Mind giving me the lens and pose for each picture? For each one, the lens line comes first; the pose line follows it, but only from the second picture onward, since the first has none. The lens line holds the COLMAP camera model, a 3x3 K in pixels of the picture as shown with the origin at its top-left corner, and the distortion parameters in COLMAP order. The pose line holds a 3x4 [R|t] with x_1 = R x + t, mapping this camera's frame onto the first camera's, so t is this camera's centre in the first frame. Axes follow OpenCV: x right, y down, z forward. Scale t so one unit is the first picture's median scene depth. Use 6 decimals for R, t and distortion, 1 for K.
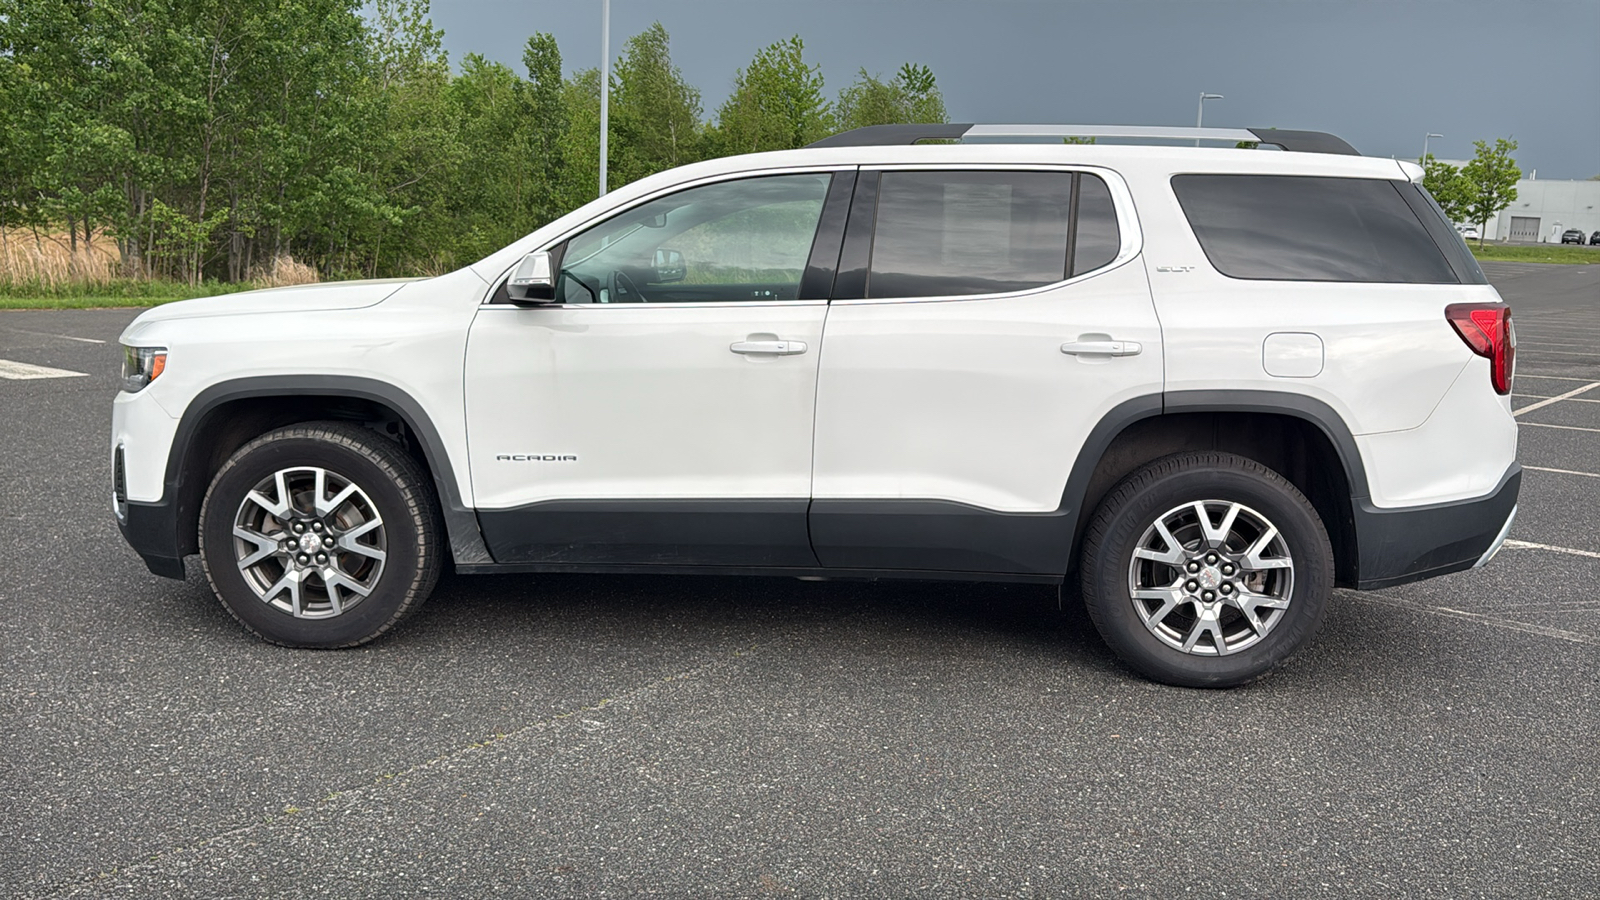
lens RADIAL K [[1360.6, 0, 829.1], [0, 1360.6, 447.2], [0, 0, 1]] dist [0.139620, -0.226754]
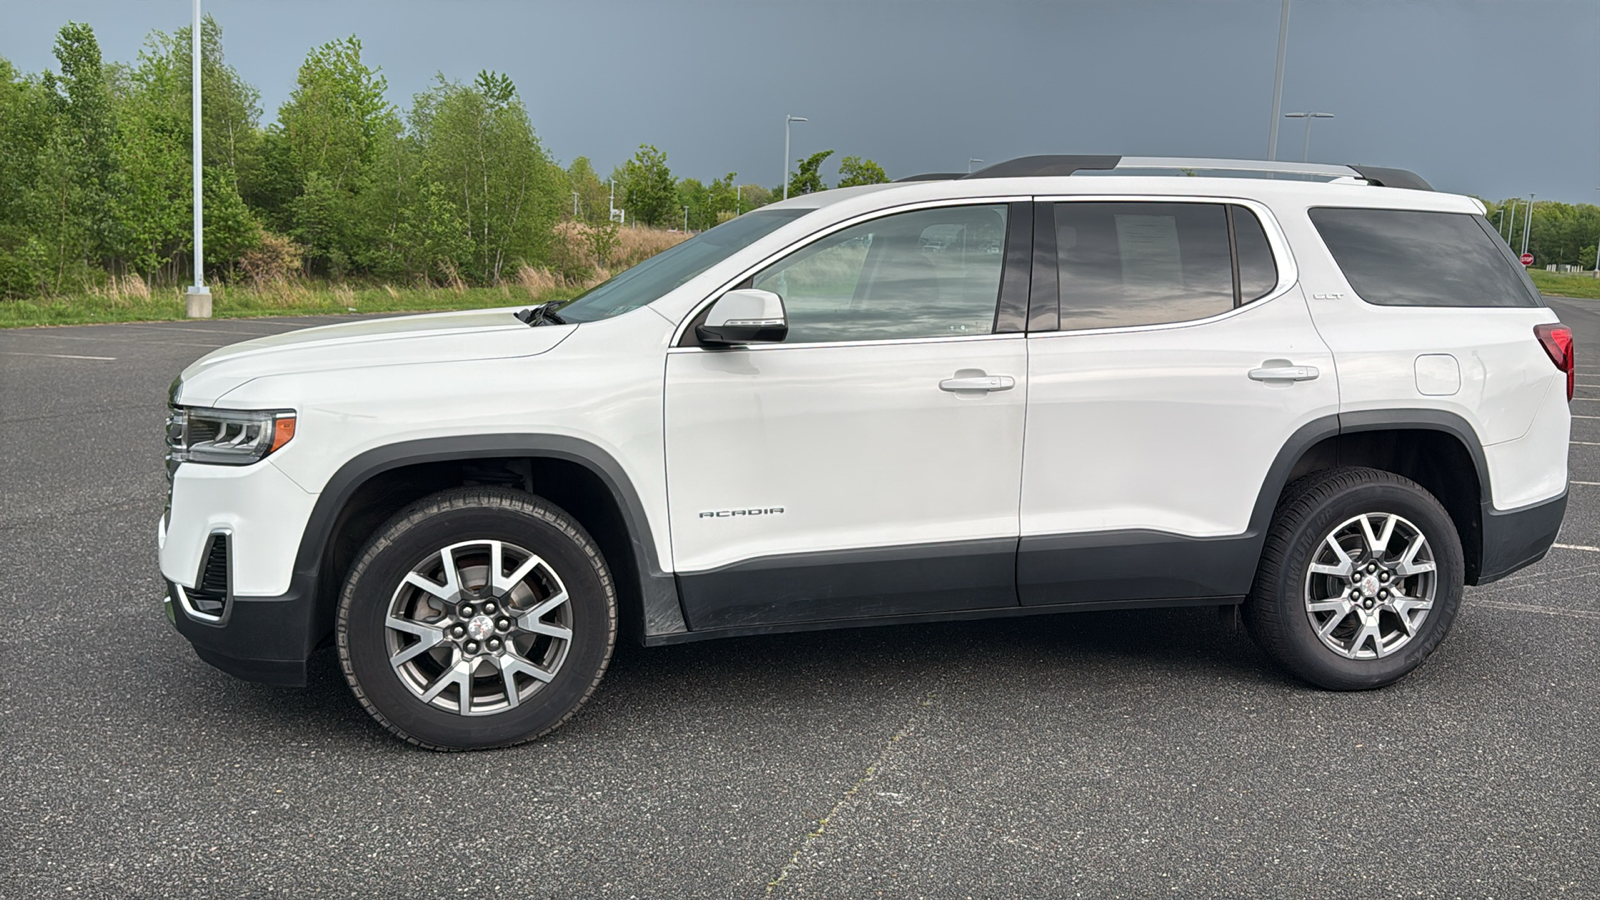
lens RADIAL K [[1360.6, 0, 832.6], [0, 1360.6, 441.9], [0, 0, 1]] dist [0.139620, -0.226754]
pose [[0.947880, -0.047664, 0.315041, -0.437176], [0.051565, 0.998661, -0.004054, -0.032490], [-0.314426, 0.020088, 0.949069, 0.110593]]
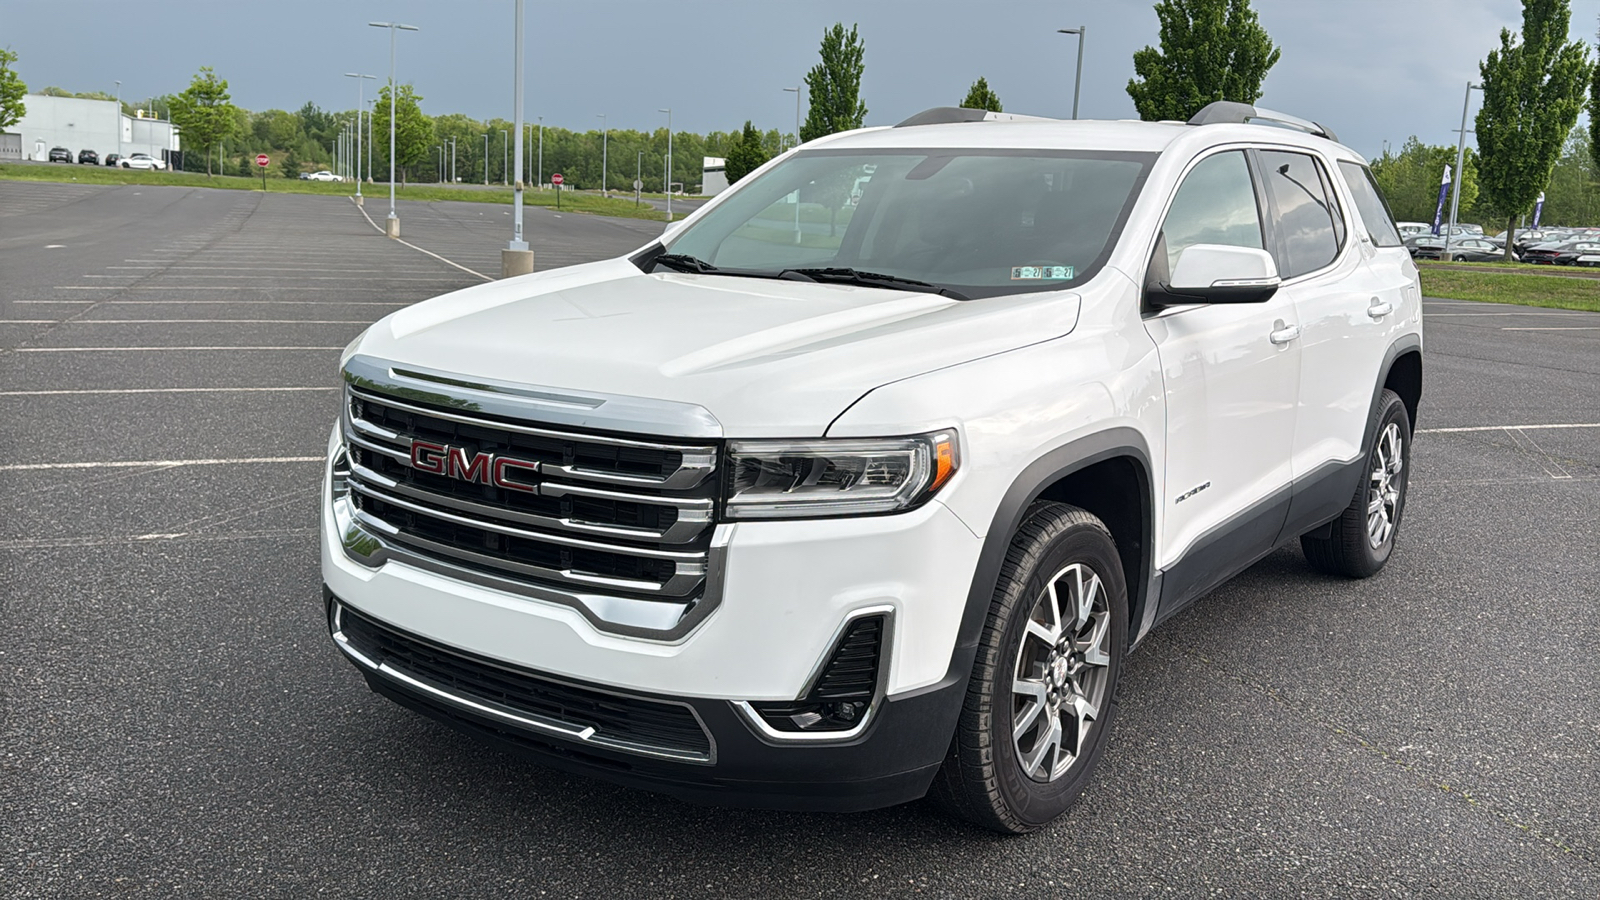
lens RADIAL K [[1360.6, 0, 829.9], [0, 1360.6, 469.0], [0, 0, 1]] dist [0.139620, -0.226754]
pose [[0.524183, -0.170904, 0.834281, -1.016427], [0.109015, 0.985062, 0.133297, -0.140897], [-0.844599, 0.021077, 0.534984, 0.729847]]
